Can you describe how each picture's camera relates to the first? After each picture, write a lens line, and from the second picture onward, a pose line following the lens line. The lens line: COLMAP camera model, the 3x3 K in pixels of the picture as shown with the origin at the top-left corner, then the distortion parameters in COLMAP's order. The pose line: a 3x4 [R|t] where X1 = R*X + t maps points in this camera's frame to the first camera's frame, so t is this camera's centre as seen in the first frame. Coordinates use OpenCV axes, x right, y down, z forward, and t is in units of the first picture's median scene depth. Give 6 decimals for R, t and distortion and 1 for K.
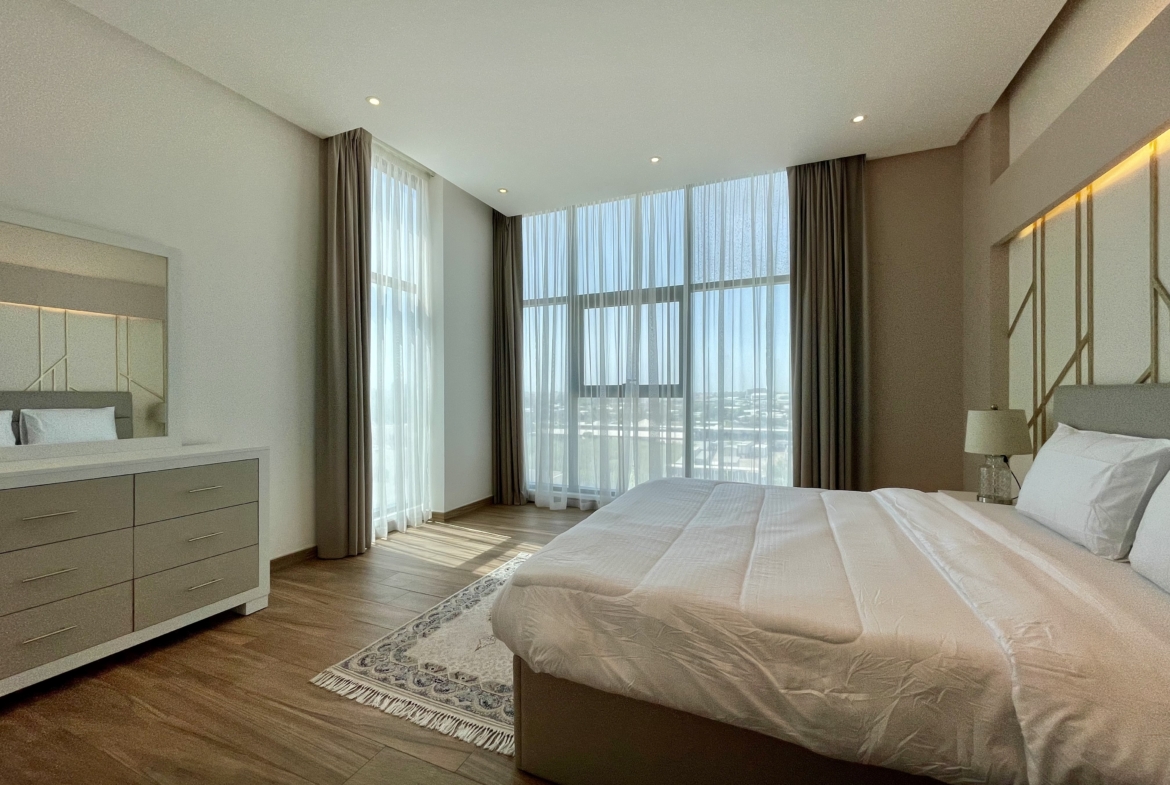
lens RADIAL K [[474.3, 0, 582.9], [0, 474.3, 393.8], [0, 0, 1]] dist [-0.002422, 0.003002]
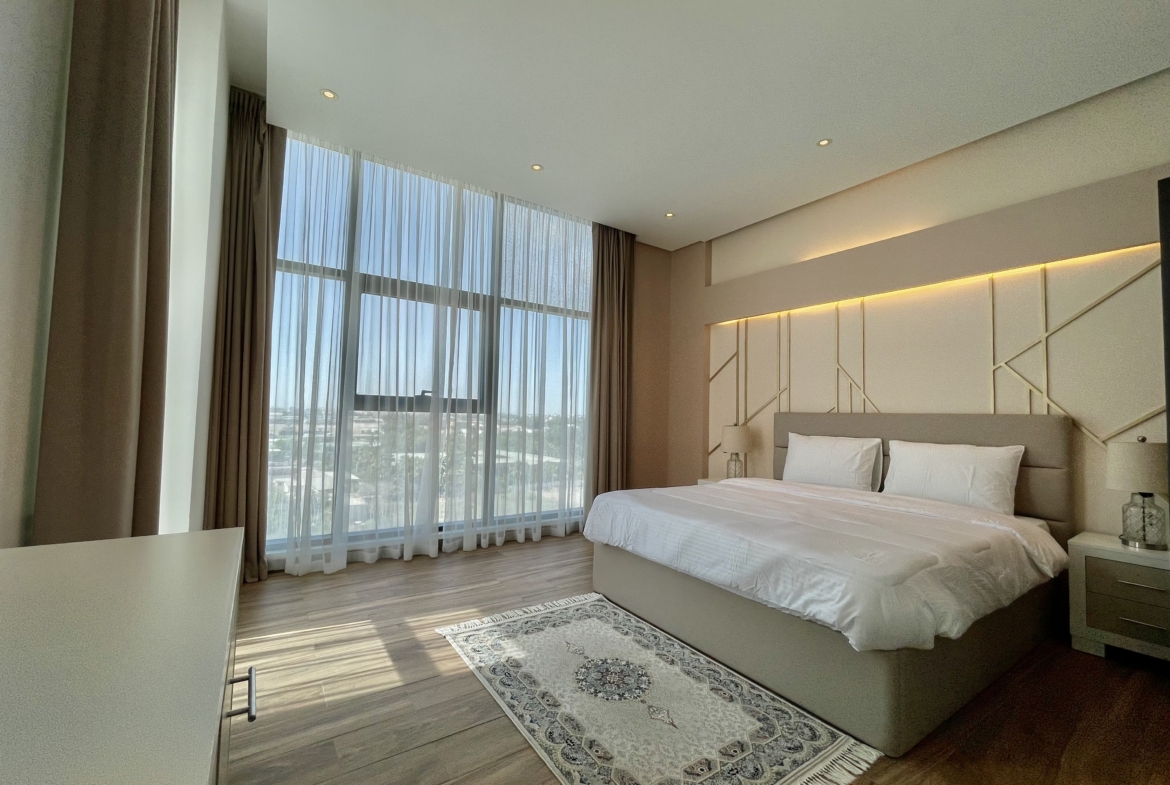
lens RADIAL K [[474.3, 0, 582.9], [0, 474.3, 393.8], [0, 0, 1]] dist [-0.002422, 0.003002]
pose [[0.536280, 0.058761, 0.841992, -0.536134], [-0.023958, 0.998231, -0.054406, 0.016319], [-0.843700, 0.009004, 0.536739, 0.372101]]
